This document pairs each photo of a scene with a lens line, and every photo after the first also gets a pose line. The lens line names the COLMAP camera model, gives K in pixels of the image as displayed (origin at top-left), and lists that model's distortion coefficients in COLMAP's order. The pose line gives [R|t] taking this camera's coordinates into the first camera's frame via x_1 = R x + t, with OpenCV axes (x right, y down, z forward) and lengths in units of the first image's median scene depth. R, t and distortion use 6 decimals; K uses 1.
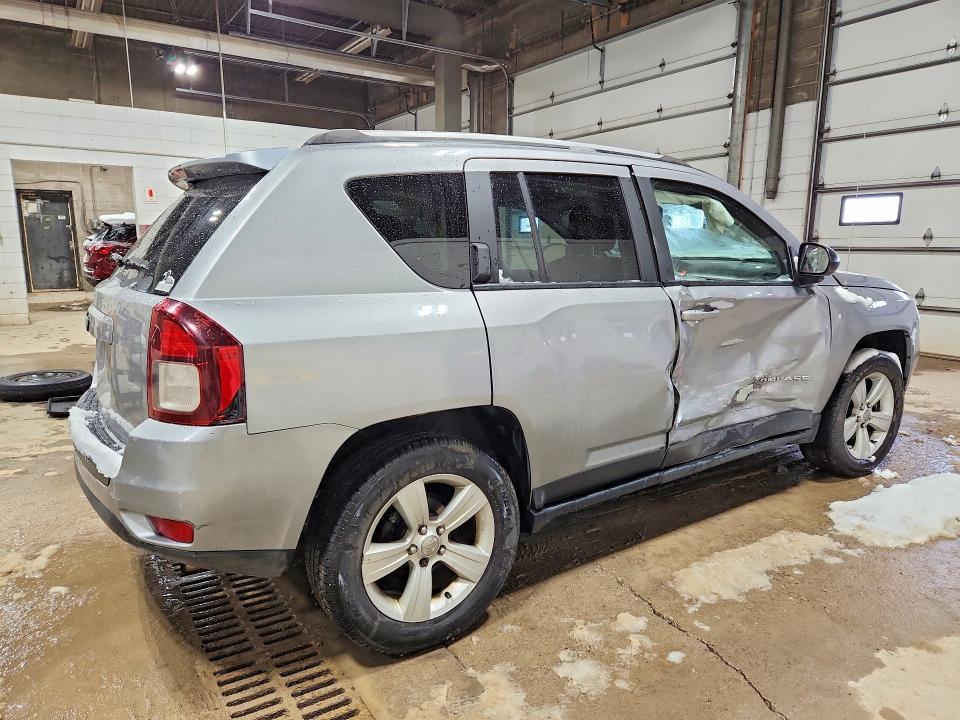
lens RADIAL K [[678.5, 0, 480.0], [0, 678.5, 360.0], [0, 0, 1]] dist [0.003855, -0.000281]
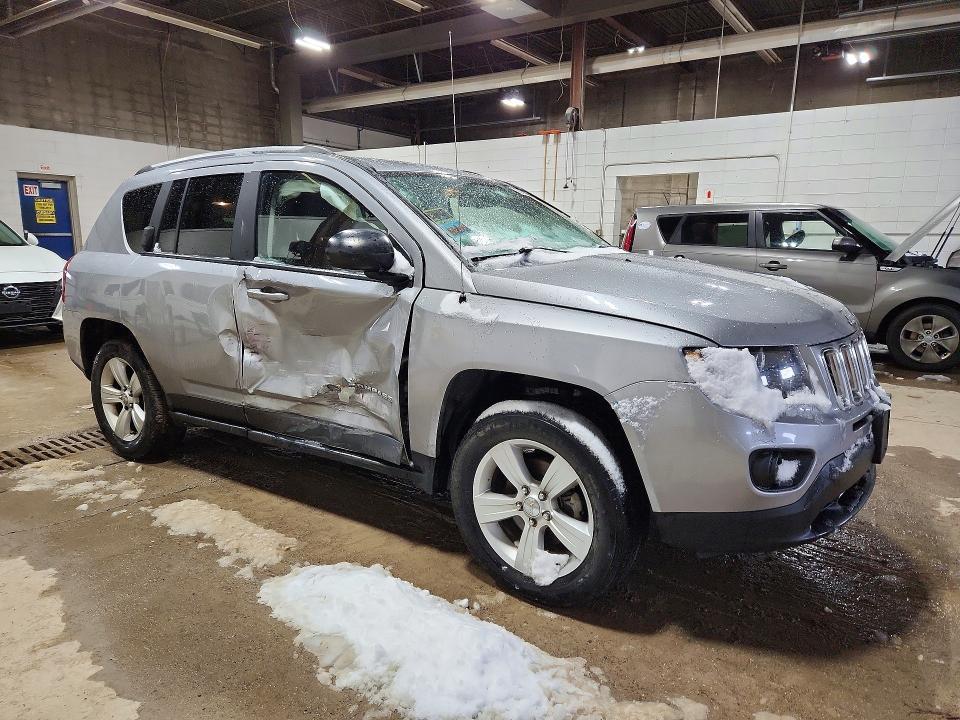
lens RADIAL K [[651.8, 0, 475.4], [0, 651.8, 368.4], [0, 0, 1]] dist [0.001987, -0.006442]
pose [[0.338542, 0.180250, -0.923526, 1.265153], [-0.163057, 0.977870, 0.131084, -0.128122], [0.926716, 0.106210, 0.360441, 0.855767]]
